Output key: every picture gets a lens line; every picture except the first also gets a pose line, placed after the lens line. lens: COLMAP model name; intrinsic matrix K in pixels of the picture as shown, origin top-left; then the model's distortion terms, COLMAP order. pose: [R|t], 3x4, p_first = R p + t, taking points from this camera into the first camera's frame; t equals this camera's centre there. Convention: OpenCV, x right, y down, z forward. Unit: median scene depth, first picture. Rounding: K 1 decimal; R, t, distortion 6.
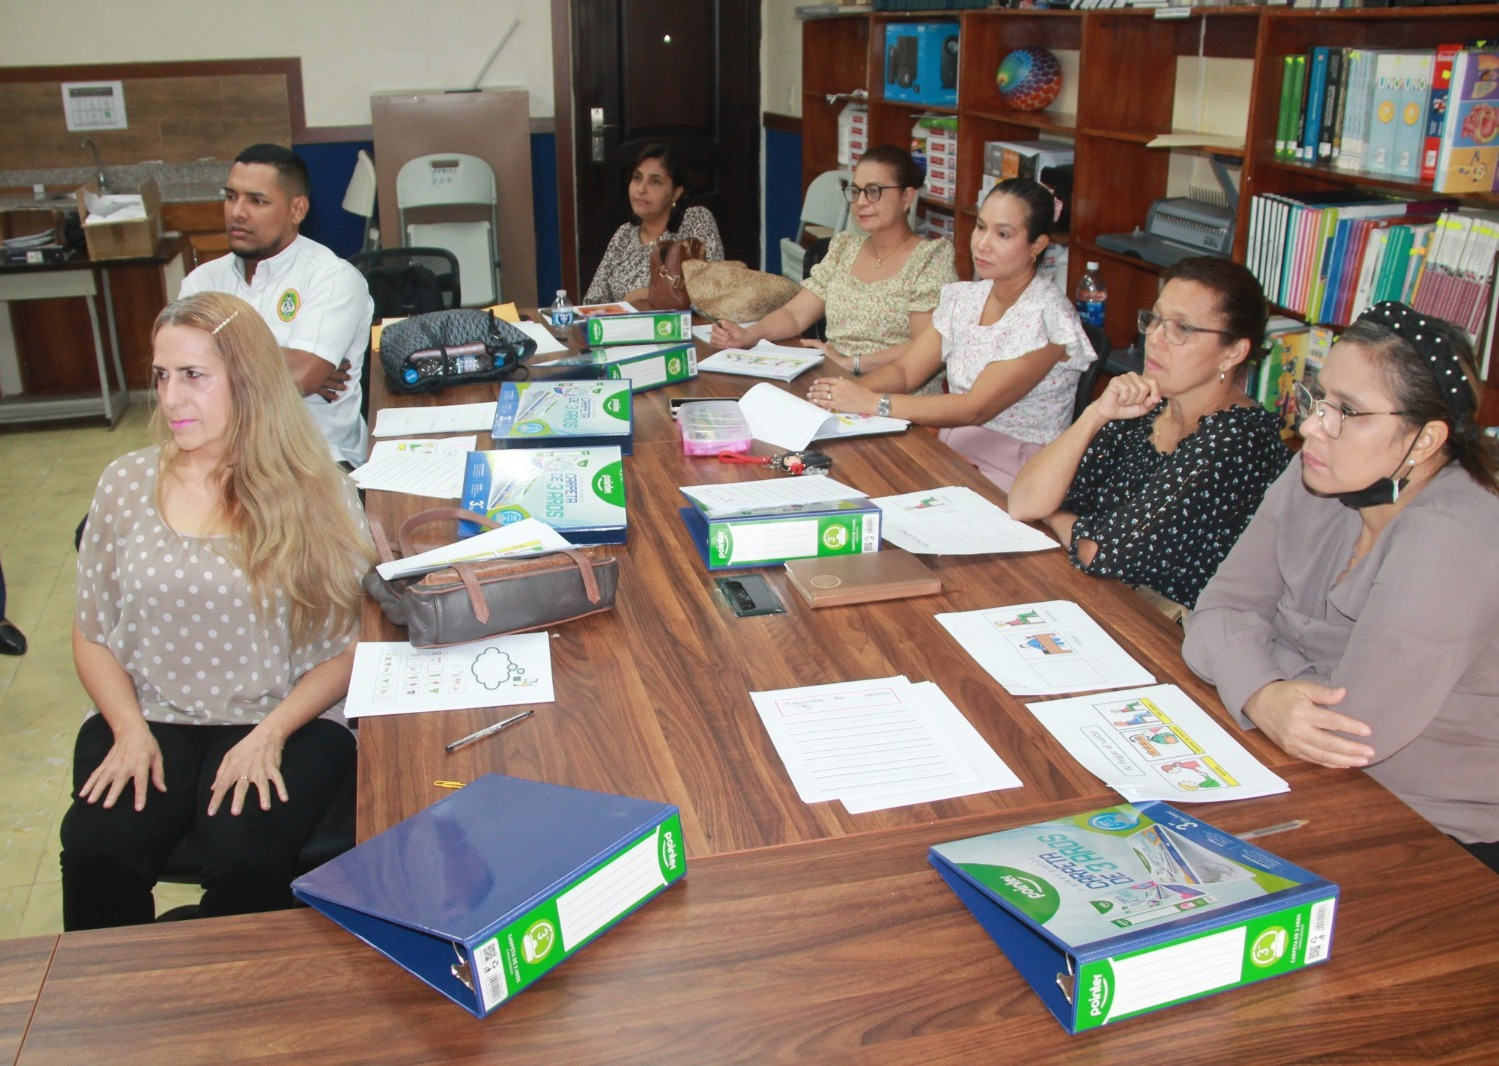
lens RADIAL K [[1387.2, 0, 702.5], [0, 1387.2, 529.7], [0, 0, 1]] dist [-0.013043, -0.002320]
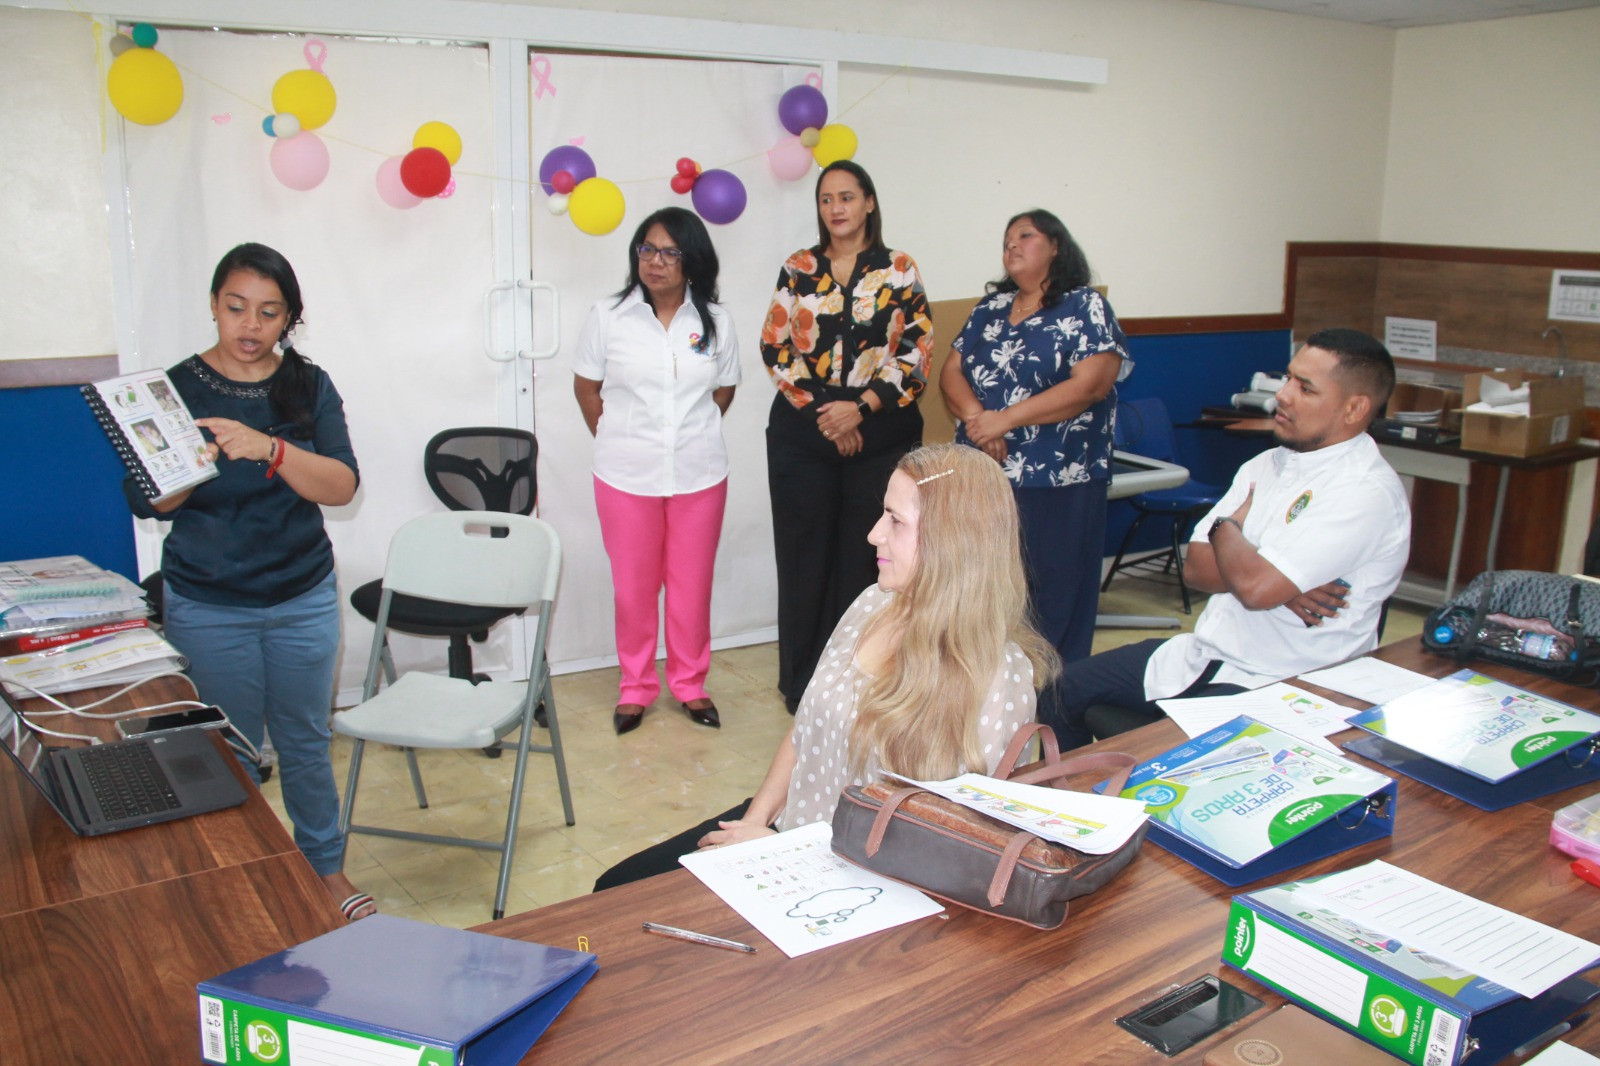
lens RADIAL K [[1412.1, 0, 800.0], [0, 1412.1, 533.0], [0, 0, 1]] dist [-0.096363, 0.001928]
pose [[0.384349, 0.232266, -0.893492, 0.441510], [-0.338230, 0.935966, 0.097812, -0.150426], [0.858997, 0.264612, 0.438297, 0.410550]]
